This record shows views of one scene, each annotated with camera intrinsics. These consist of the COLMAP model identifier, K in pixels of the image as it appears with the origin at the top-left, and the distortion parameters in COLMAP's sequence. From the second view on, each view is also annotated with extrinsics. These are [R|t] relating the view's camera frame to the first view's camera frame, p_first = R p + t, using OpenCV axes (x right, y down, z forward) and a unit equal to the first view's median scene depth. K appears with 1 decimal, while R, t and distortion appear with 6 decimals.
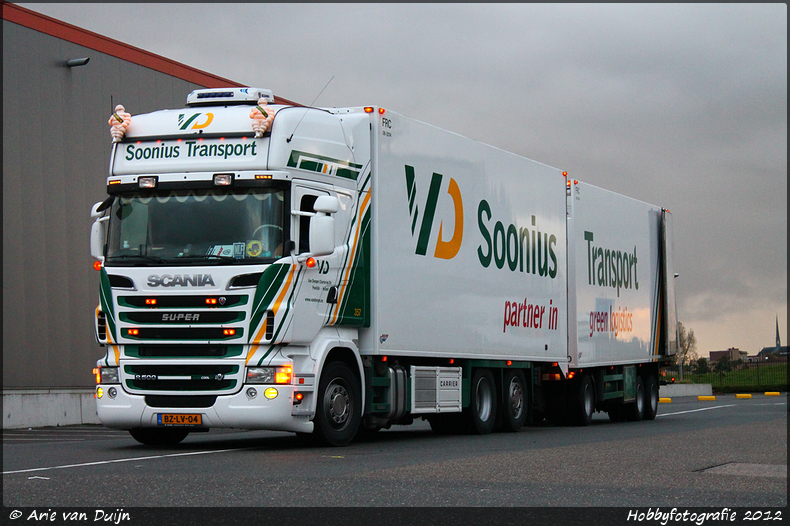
lens RADIAL K [[1931.6, 0, 395.0], [0, 1931.6, 263.0], [0, 0, 1]] dist [0.102087, 0.276332]
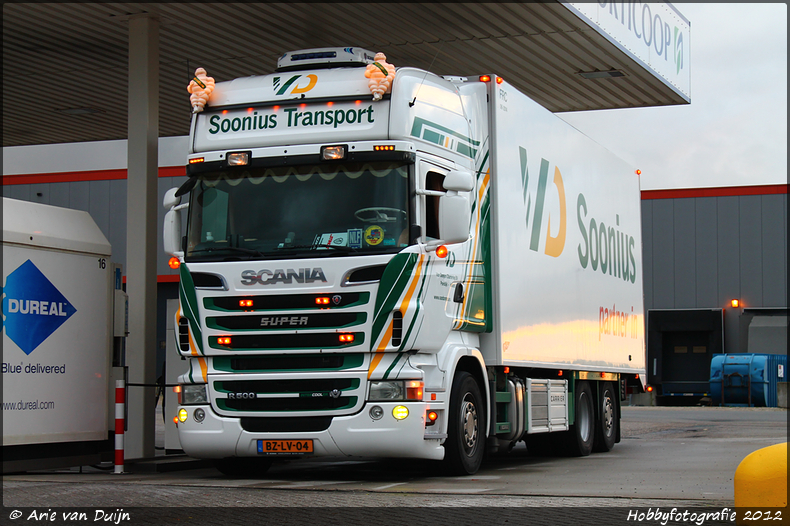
lens RADIAL K [[1640.3, 0, 395.0], [0, 1640.3, 263.0], [0, 0, 1]] dist [0.025213, -0.032569]
pose [[0.998633, -0.015713, 0.049846, -0.097338], [0.016956, 0.999554, -0.024600, 0.021088], [-0.049437, 0.025412, 0.998454, 0.302090]]
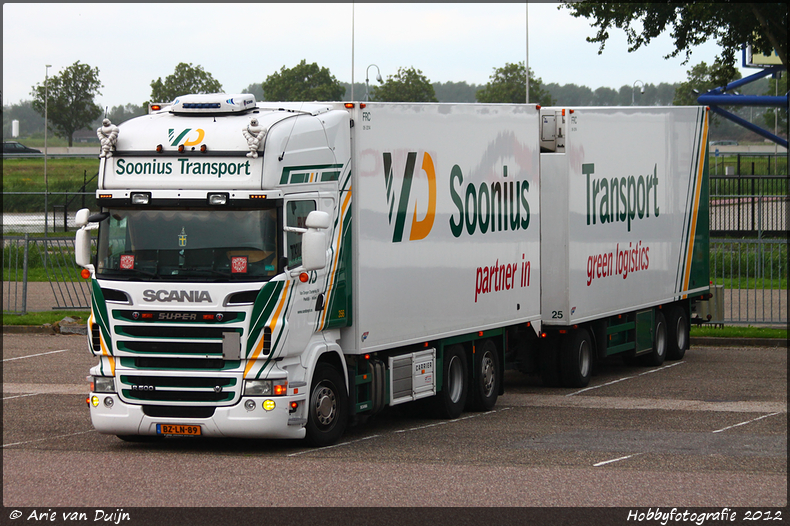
lens RADIAL K [[3654.4, 0, 395.0], [0, 3654.4, 263.0], [0, 0, 1]] dist [-0.115217, -1.529750]
pose [[0.997990, -0.012458, 0.062141, -0.114835], [0.006130, 0.994867, 0.101010, -0.202411], [-0.063081, -0.100426, 0.992943, -0.926826]]
